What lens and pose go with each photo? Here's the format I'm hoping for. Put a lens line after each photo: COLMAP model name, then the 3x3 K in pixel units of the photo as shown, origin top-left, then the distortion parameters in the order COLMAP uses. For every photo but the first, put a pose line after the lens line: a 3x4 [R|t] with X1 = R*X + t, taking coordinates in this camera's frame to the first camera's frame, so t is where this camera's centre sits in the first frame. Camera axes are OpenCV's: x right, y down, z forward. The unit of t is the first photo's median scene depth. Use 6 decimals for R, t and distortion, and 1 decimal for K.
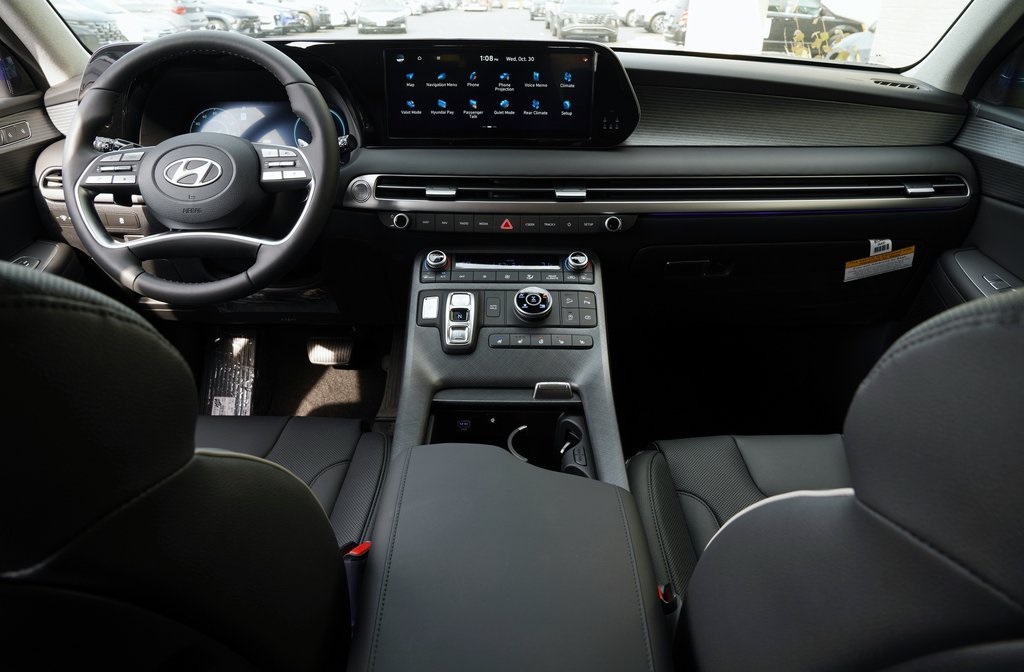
lens RADIAL K [[712.8, 0, 508.7], [0, 712.8, 331.4], [0, 0, 1]] dist [-0.125299, 0.085362]
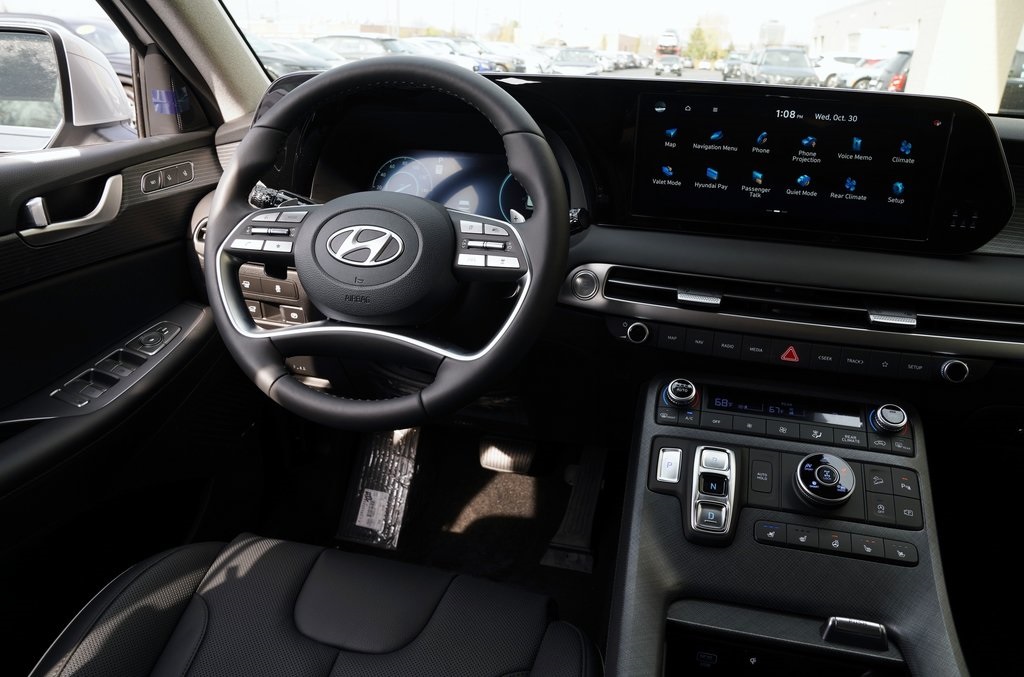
lens RADIAL K [[712.8, 0, 505.4], [0, 712.8, 338.4], [0, 0, 1]] dist [-0.125299, 0.085362]
pose [[0.967230, 0.105997, -0.230718, -0.116857], [-0.120172, 0.991580, -0.048240, -0.101663], [0.223662, 0.074385, 0.971824, 0.283386]]
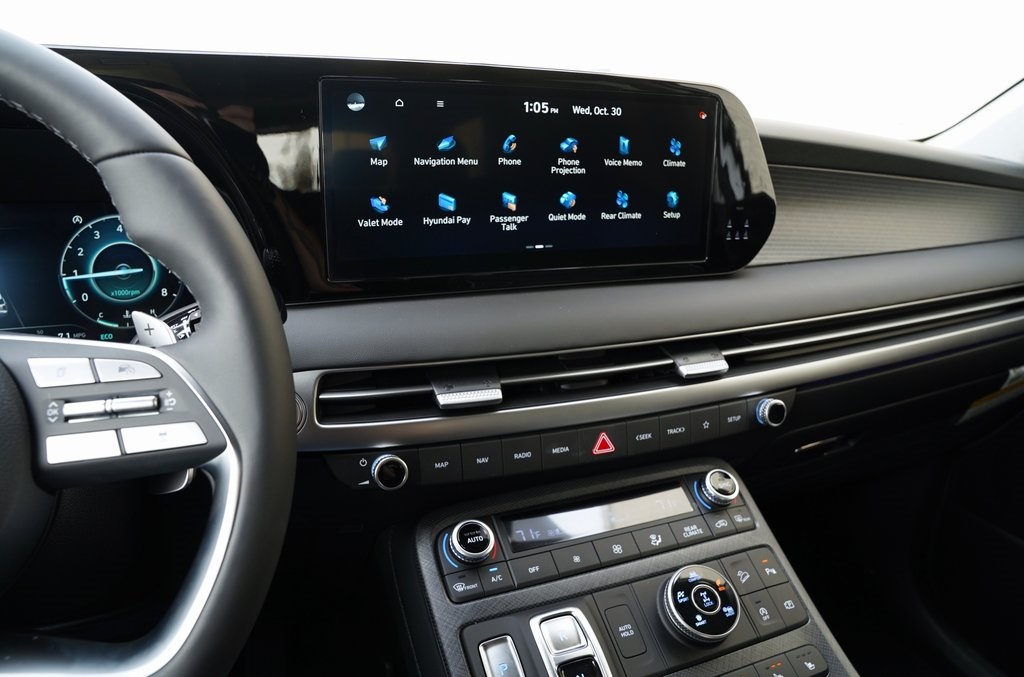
lens RADIAL K [[712.8, 0, 507.5], [0, 712.8, 339.4], [0, 0, 1]] dist [-0.125299, 0.085362]
pose [[0.922907, -0.098029, 0.372335, -0.242217], [0.134686, 0.988145, -0.073685, -0.197560], [-0.360697, 0.118152, 0.925169, 0.572970]]
